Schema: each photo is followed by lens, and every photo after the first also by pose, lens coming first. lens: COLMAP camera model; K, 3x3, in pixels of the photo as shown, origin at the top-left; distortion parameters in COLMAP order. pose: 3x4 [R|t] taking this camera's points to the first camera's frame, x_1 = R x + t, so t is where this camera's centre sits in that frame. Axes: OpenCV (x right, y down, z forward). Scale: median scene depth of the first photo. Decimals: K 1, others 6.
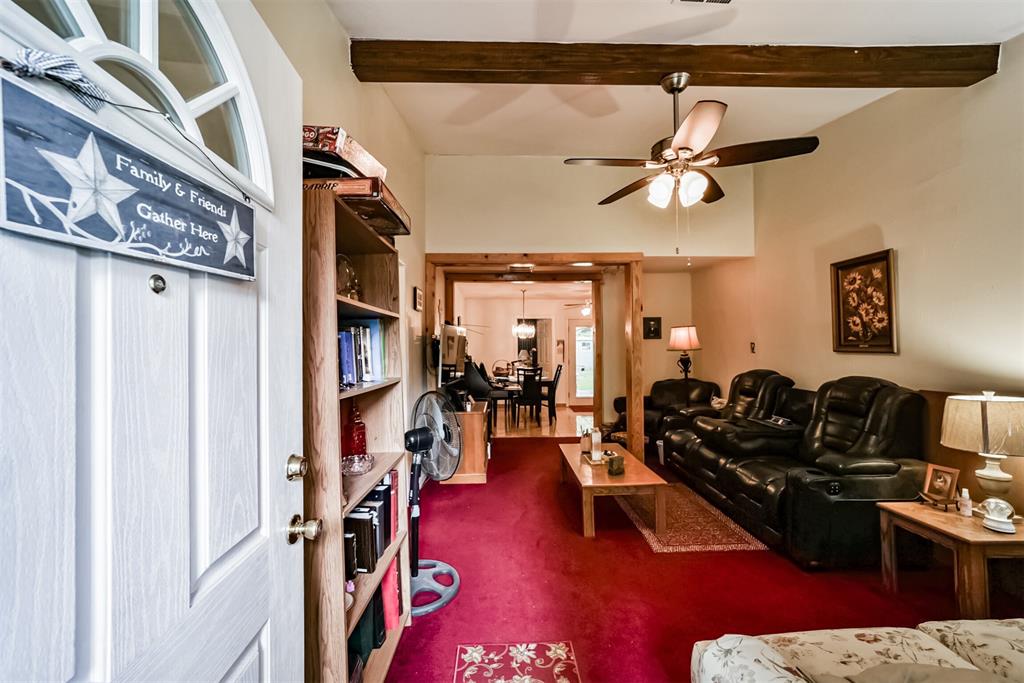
lens RADIAL K [[410.6, 0, 511.3], [0, 410.6, 350.3], [0, 0, 1]] dist [-0.001167, 0.000252]
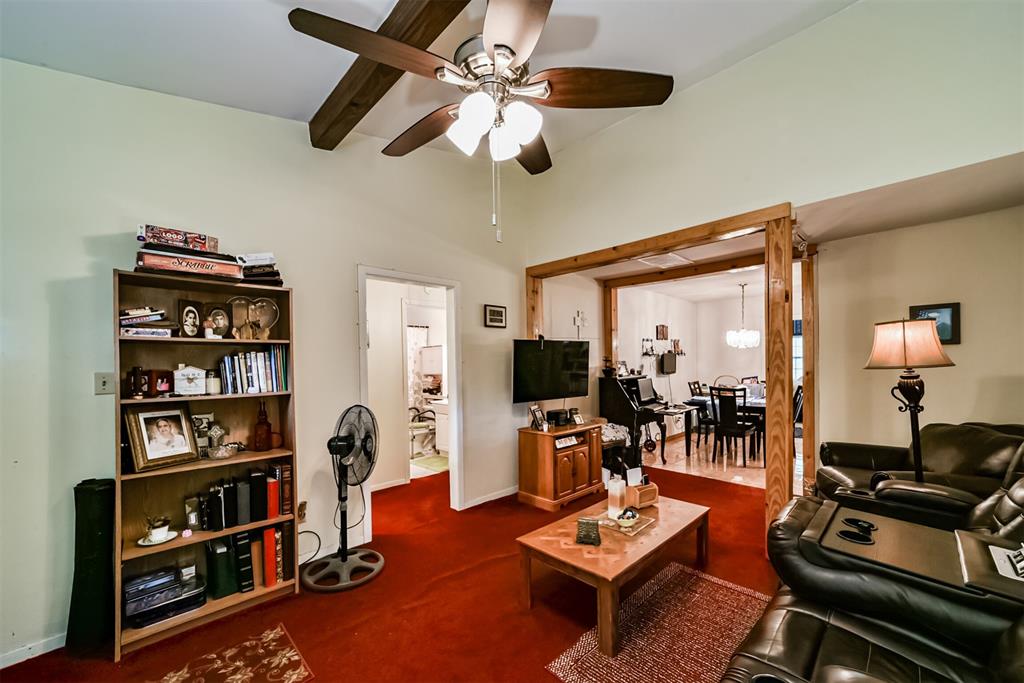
lens RADIAL K [[400.3, 0, 505.7], [0, 400.3, 360.2], [0, 0, 1]] dist [-0.001299, -0.000061]
pose [[0.657878, -0.001167, -0.753123, 0.490420], [0.002193, 0.999998, 0.000366, -0.011245], [0.753121, -0.001892, 0.657879, 0.313081]]
